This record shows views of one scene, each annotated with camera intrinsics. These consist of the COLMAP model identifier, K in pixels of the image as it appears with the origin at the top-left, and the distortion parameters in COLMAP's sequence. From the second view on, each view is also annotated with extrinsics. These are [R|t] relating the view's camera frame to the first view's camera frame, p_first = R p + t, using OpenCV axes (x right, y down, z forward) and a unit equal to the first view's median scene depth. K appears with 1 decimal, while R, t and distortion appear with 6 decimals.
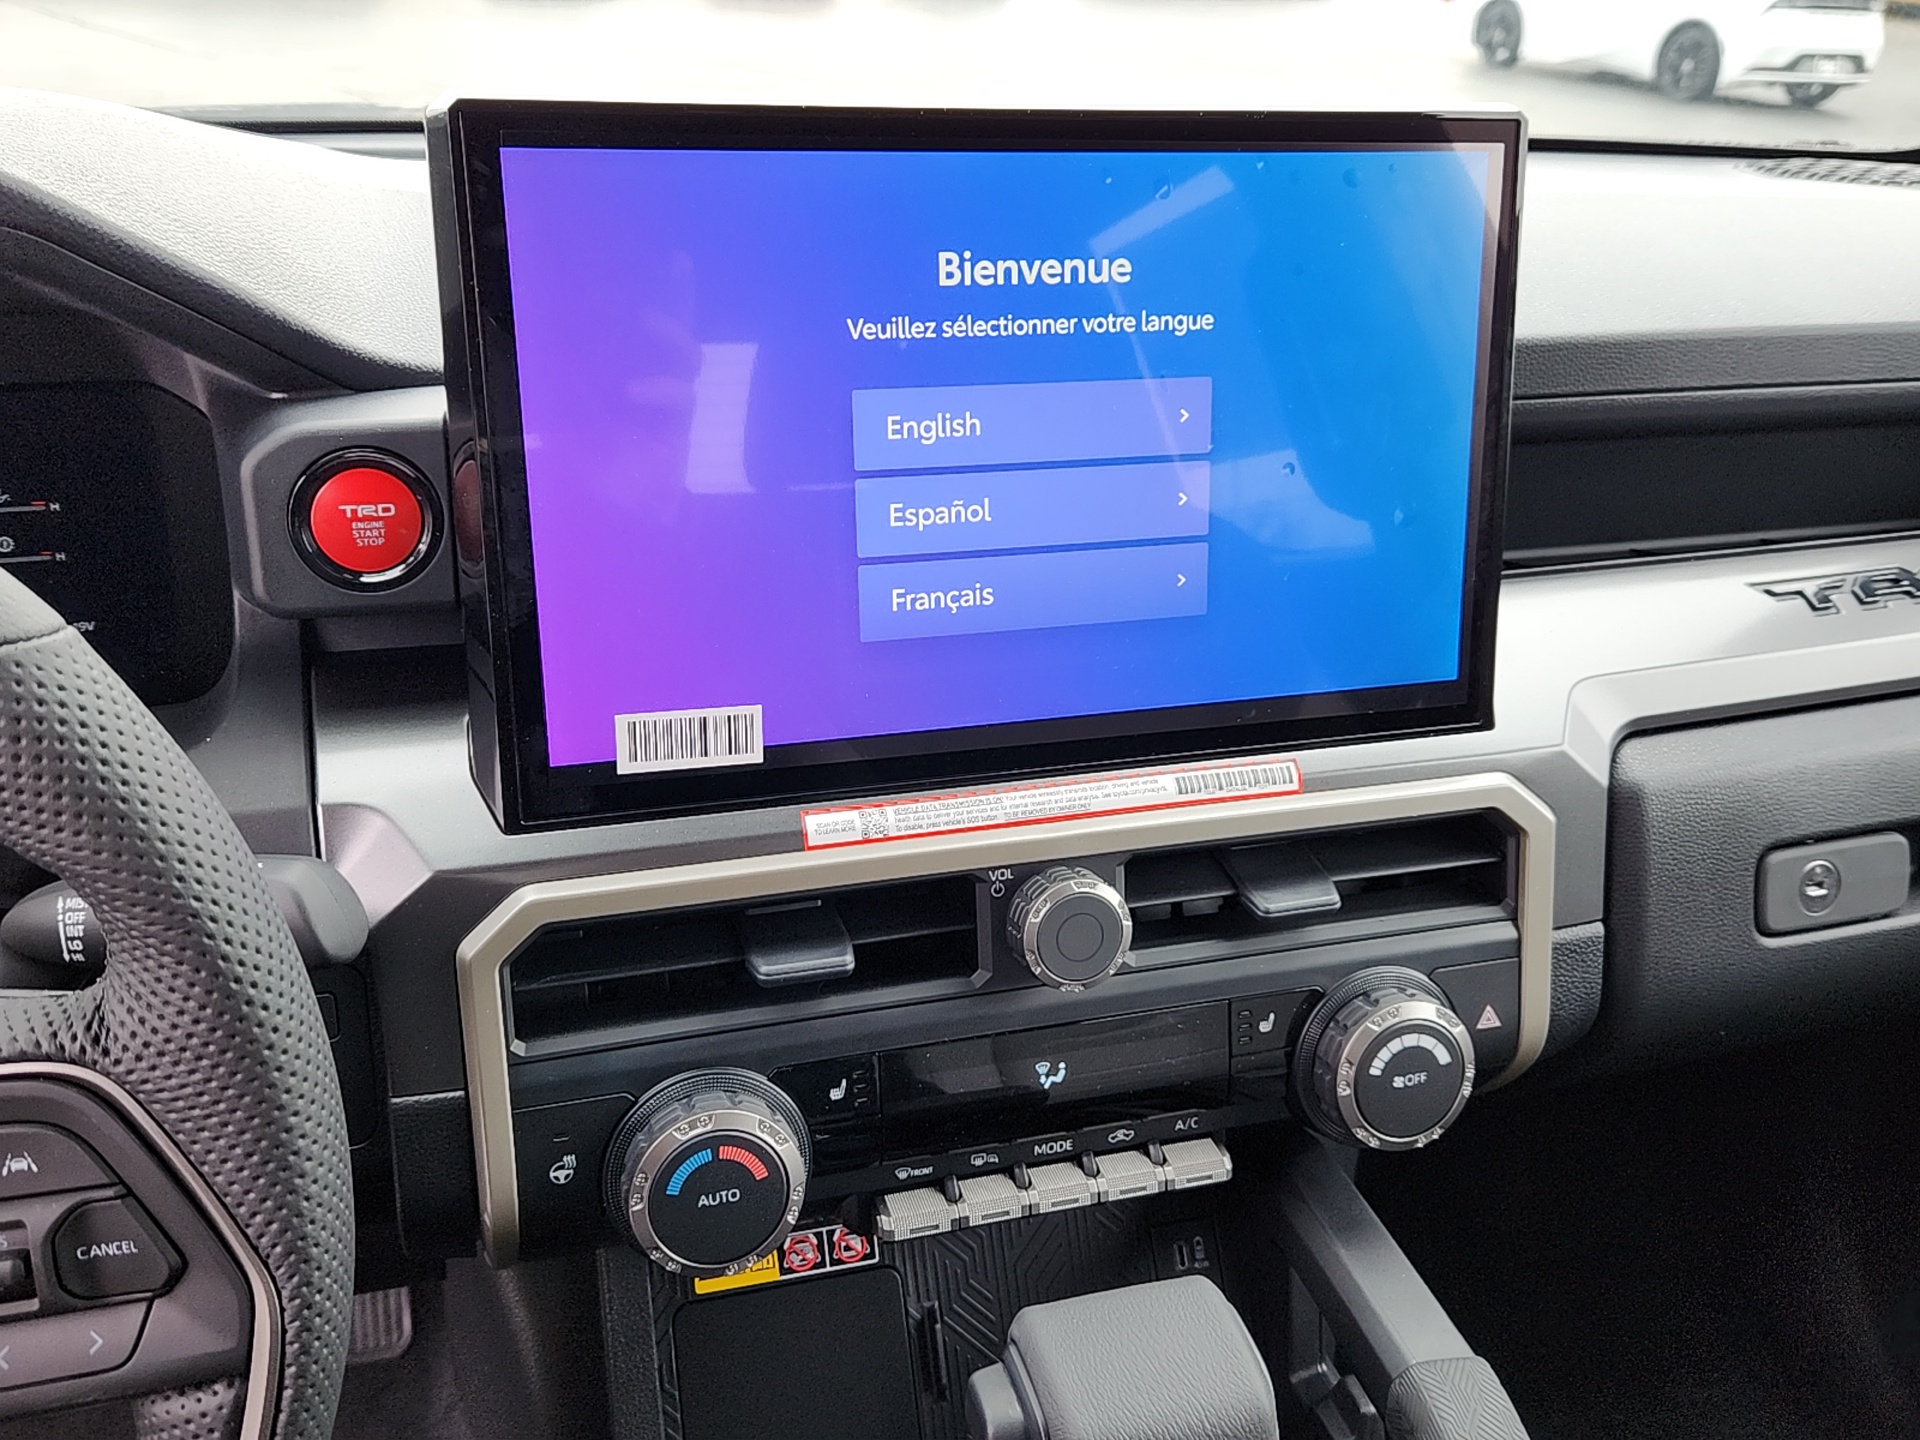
lens RADIAL K [[1629.3, 0, 970.6], [0, 1629.3, 722.3], [0, 0, 1]] dist [0.088025, -0.100667]
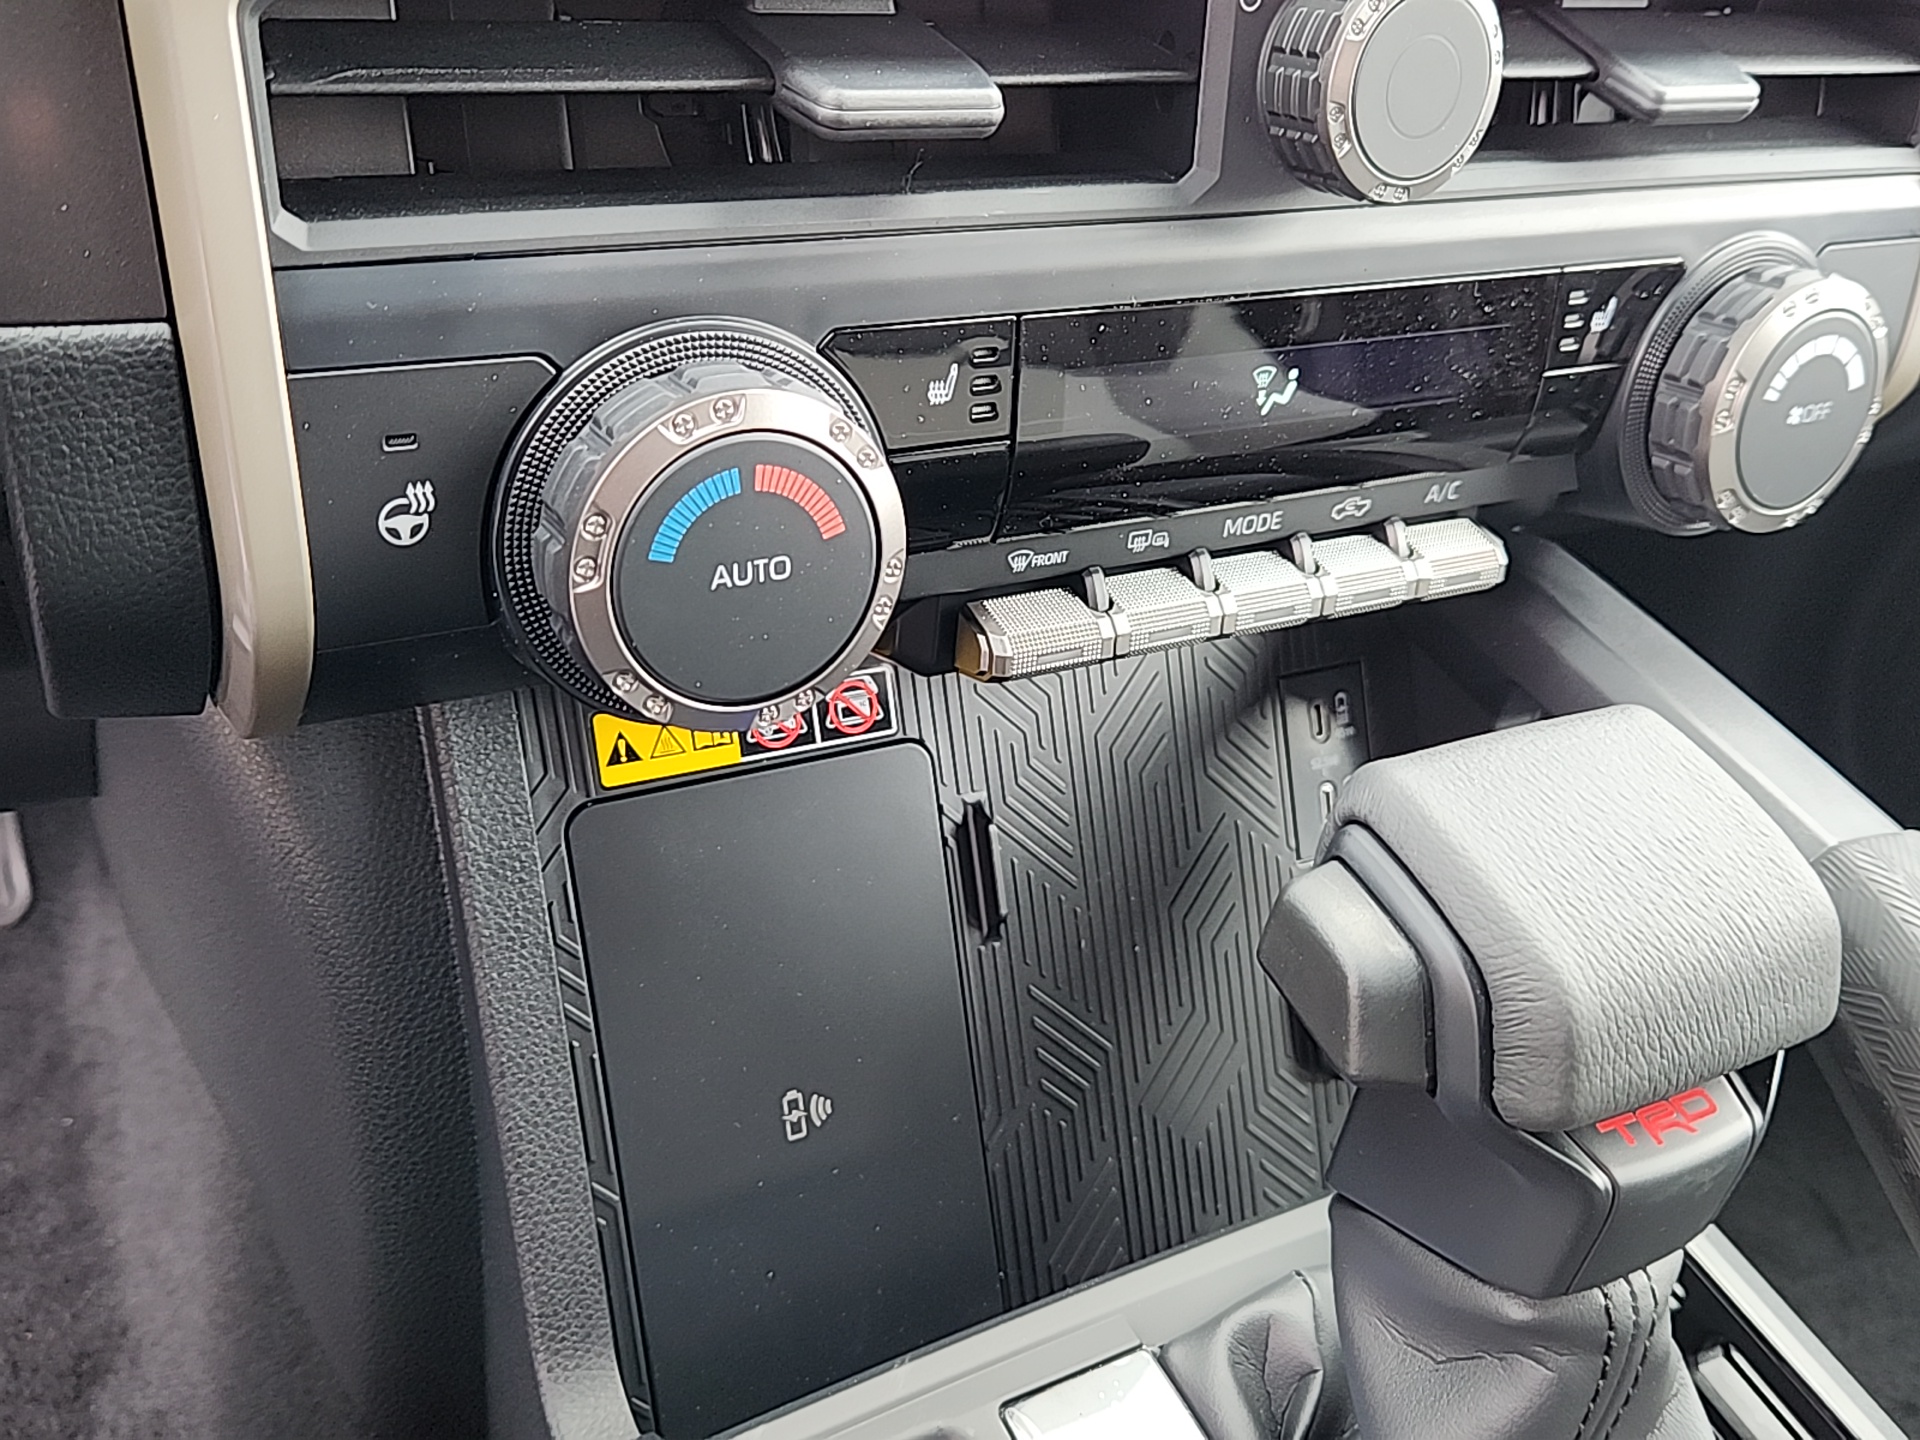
lens RADIAL K [[1675.3, 0, 962.2], [0, 1675.3, 683.5], [0, 0, 1]] dist [0.093745, -0.191955]
pose [[0.979322, -0.018115, 0.201493, -0.173674], [-0.030366, 0.971538, 0.234929, 0.183028], [-0.200014, -0.236190, 0.950899, 0.457886]]
